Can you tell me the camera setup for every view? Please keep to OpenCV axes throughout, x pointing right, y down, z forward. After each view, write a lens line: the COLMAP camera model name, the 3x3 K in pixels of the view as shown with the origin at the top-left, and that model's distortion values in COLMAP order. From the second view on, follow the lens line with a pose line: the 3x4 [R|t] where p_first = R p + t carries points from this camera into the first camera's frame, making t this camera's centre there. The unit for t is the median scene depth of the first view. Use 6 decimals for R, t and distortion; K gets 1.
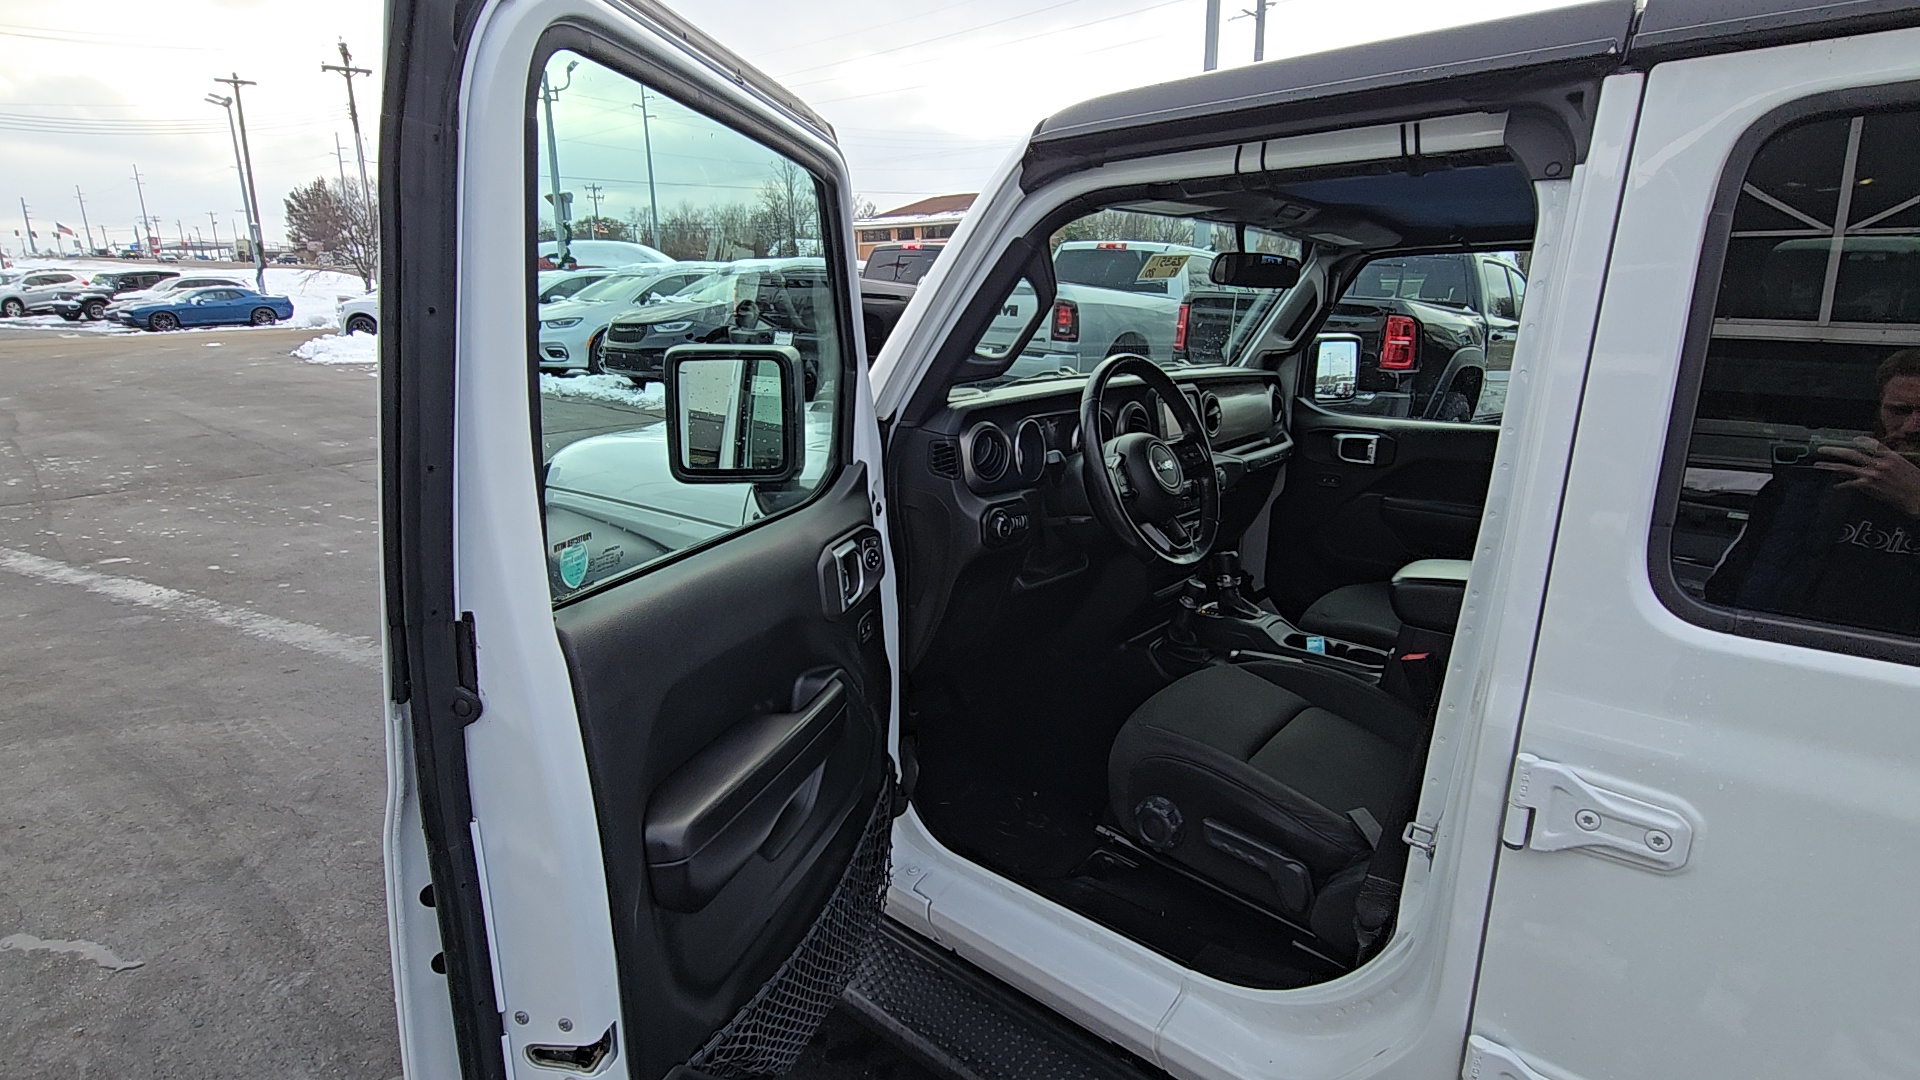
lens RADIAL K [[967.4, 0, 950.7], [0, 967.4, 544.8], [0, 0, 1]] dist [0.000907, -0.000791]
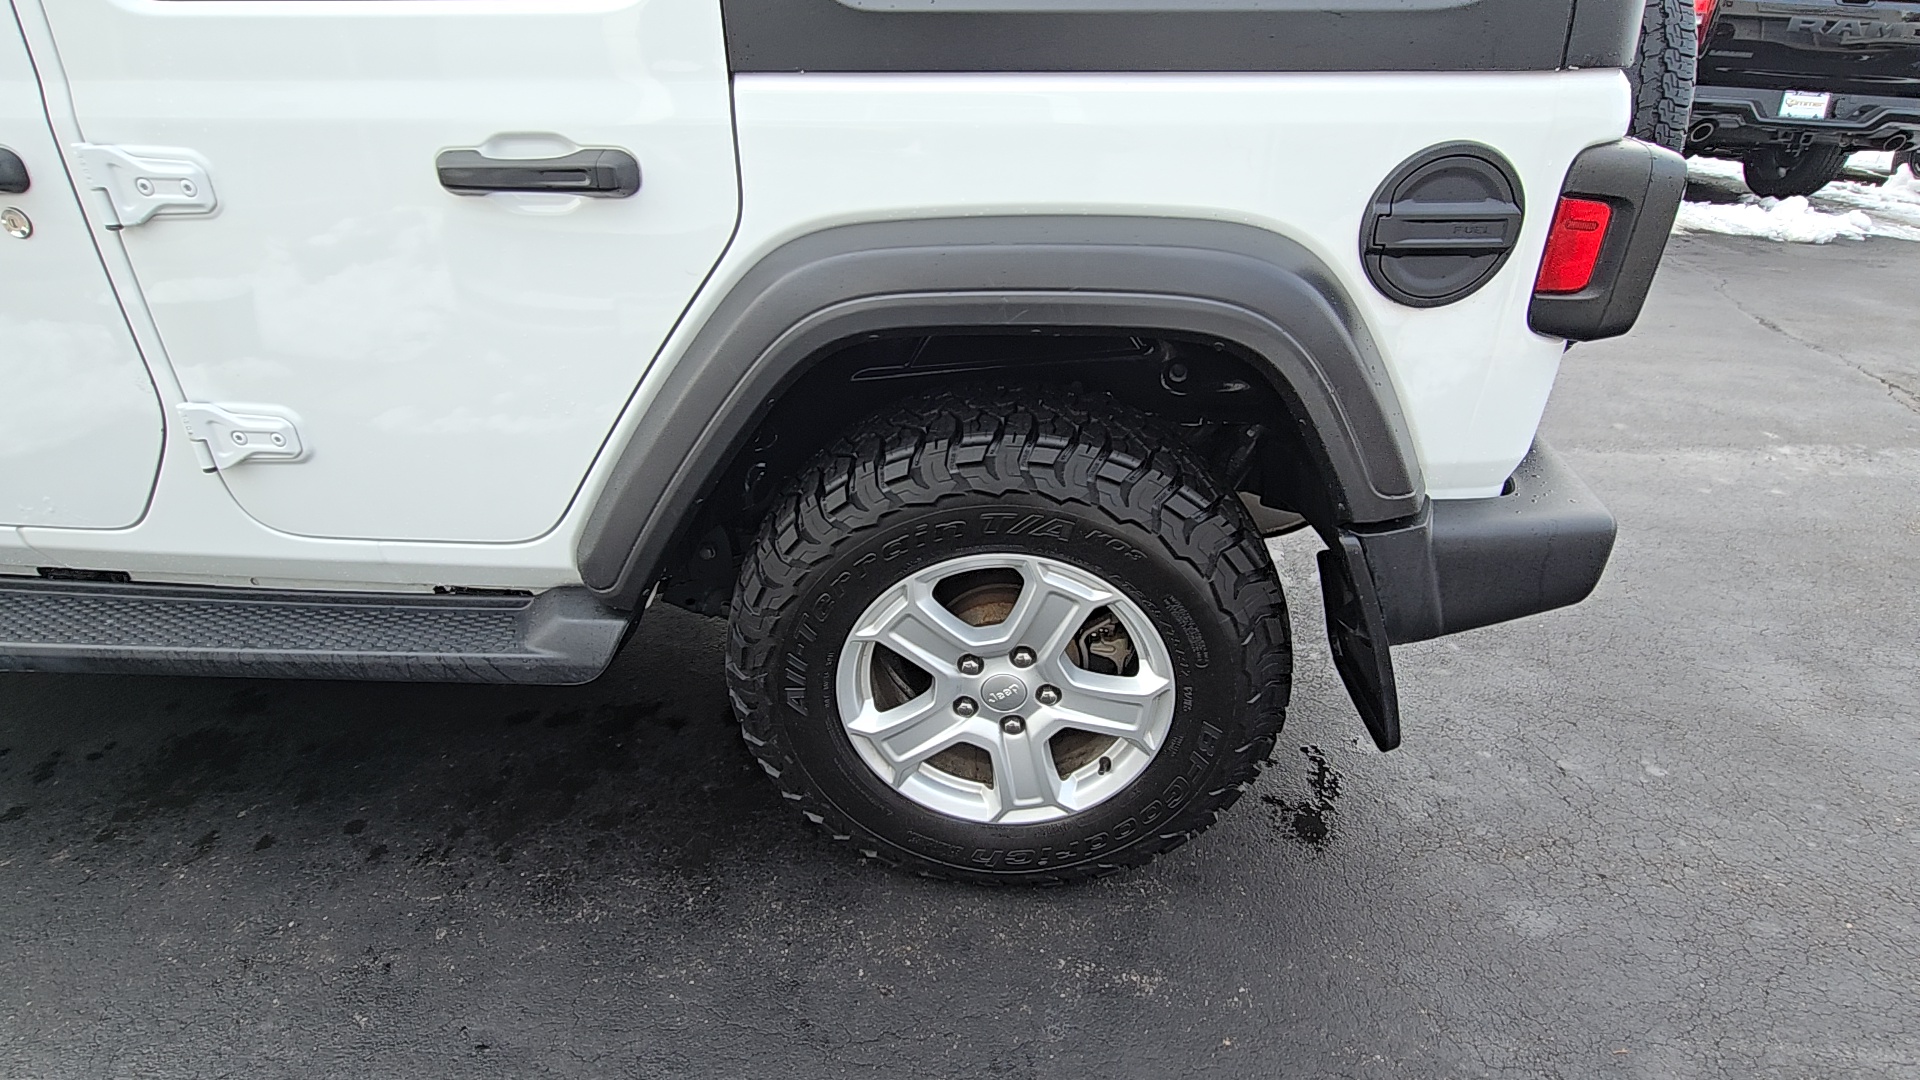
lens RADIAL K [[967.4, 0, 961.9], [0, 967.4, 546.5], [0, 0, 1]] dist [0.000907, -0.000791]
pose [[0.806806, -0.307325, 0.504594, 0.026563], [0.148548, 0.932145, 0.330211, 0.016550], [-0.571836, -0.191460, 0.797713, -0.024498]]
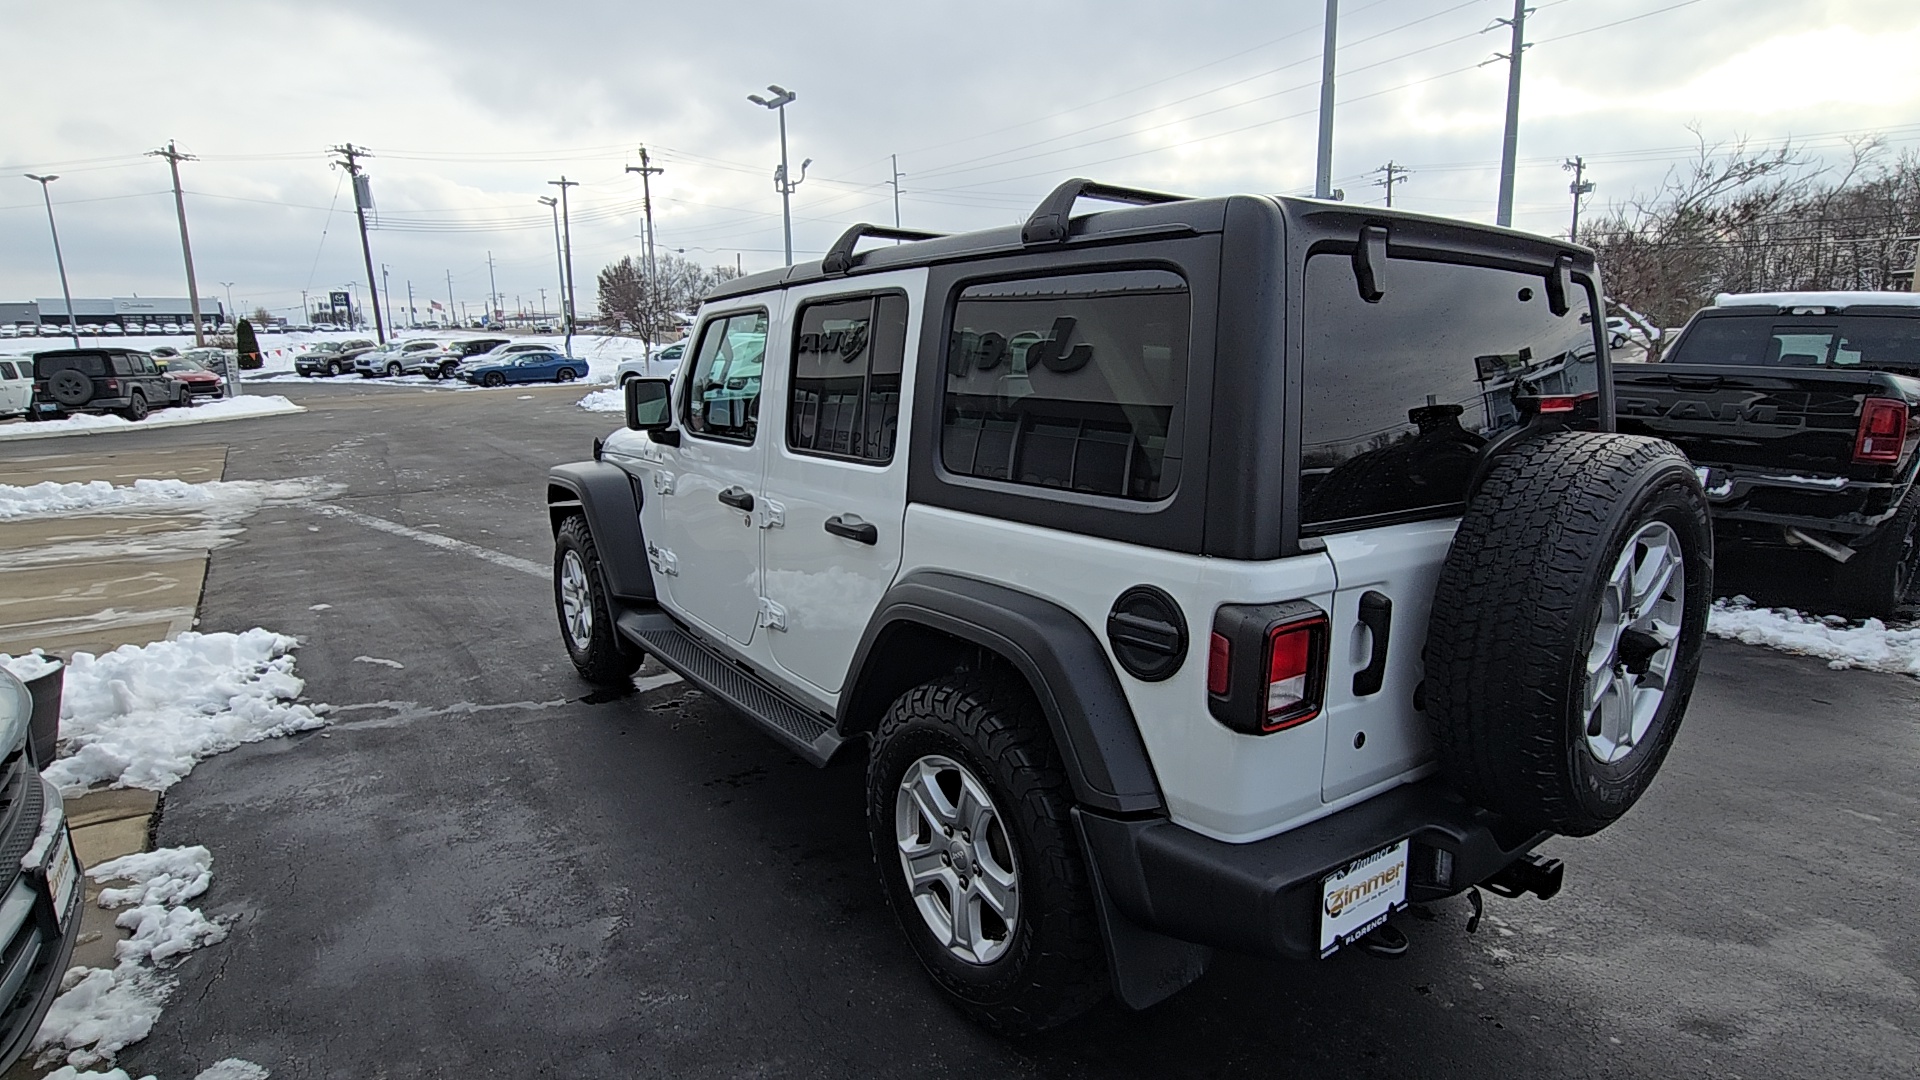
lens RADIAL K [[967.4, 0, 951.4], [0, 967.4, 546.6], [0, 0, 1]] dist [0.000907, -0.000791]
pose [[0.971091, 0.037081, -0.235810, 0.072174], [-0.049923, 0.997564, -0.048722, 0.018559], [0.233429, 0.059086, 0.970577, -0.071528]]
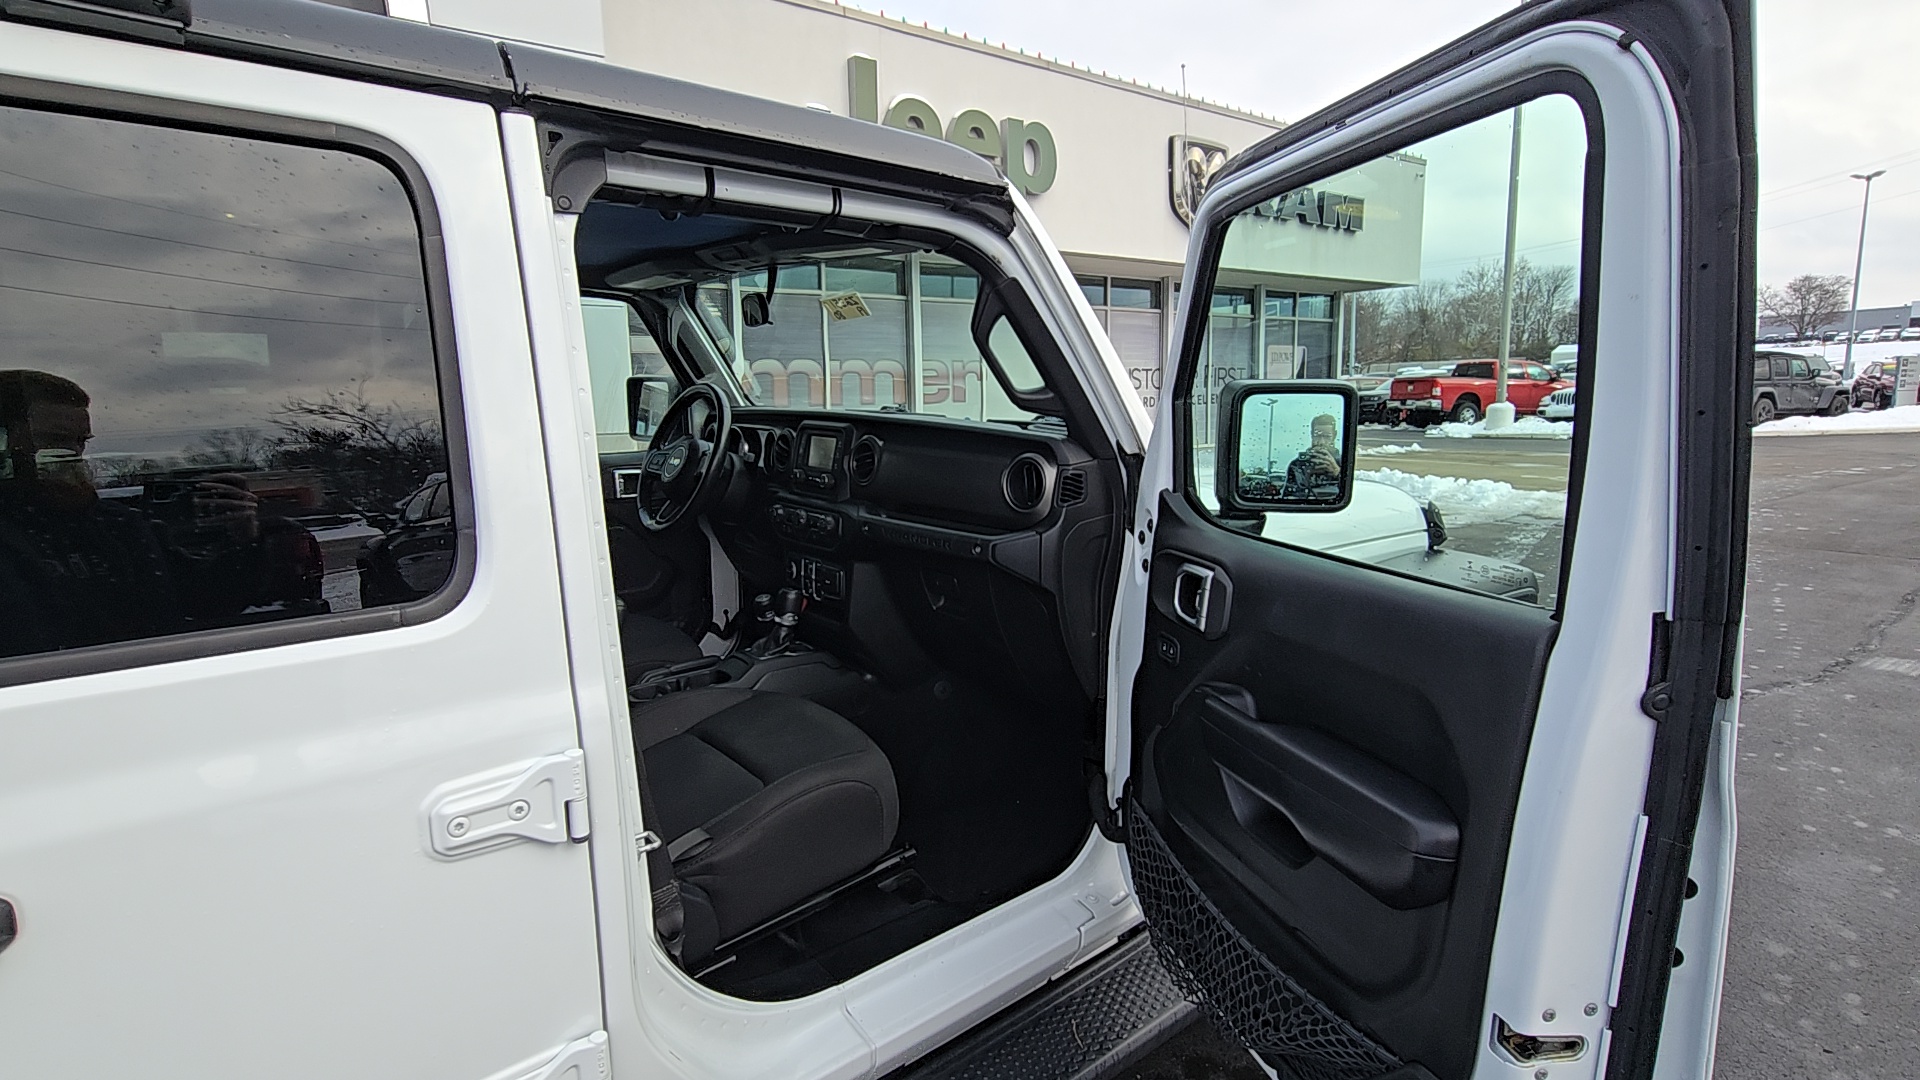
lens RADIAL K [[967.4, 0, 952.8], [0, 967.4, 549.4], [0, 0, 1]] dist [0.000907, -0.000791]
pose [[-0.198728, 0.170634, -0.965086, 0.096942], [-0.232520, 0.948402, 0.215565, -0.022872], [0.952072, 0.267241, -0.148798, 0.104128]]
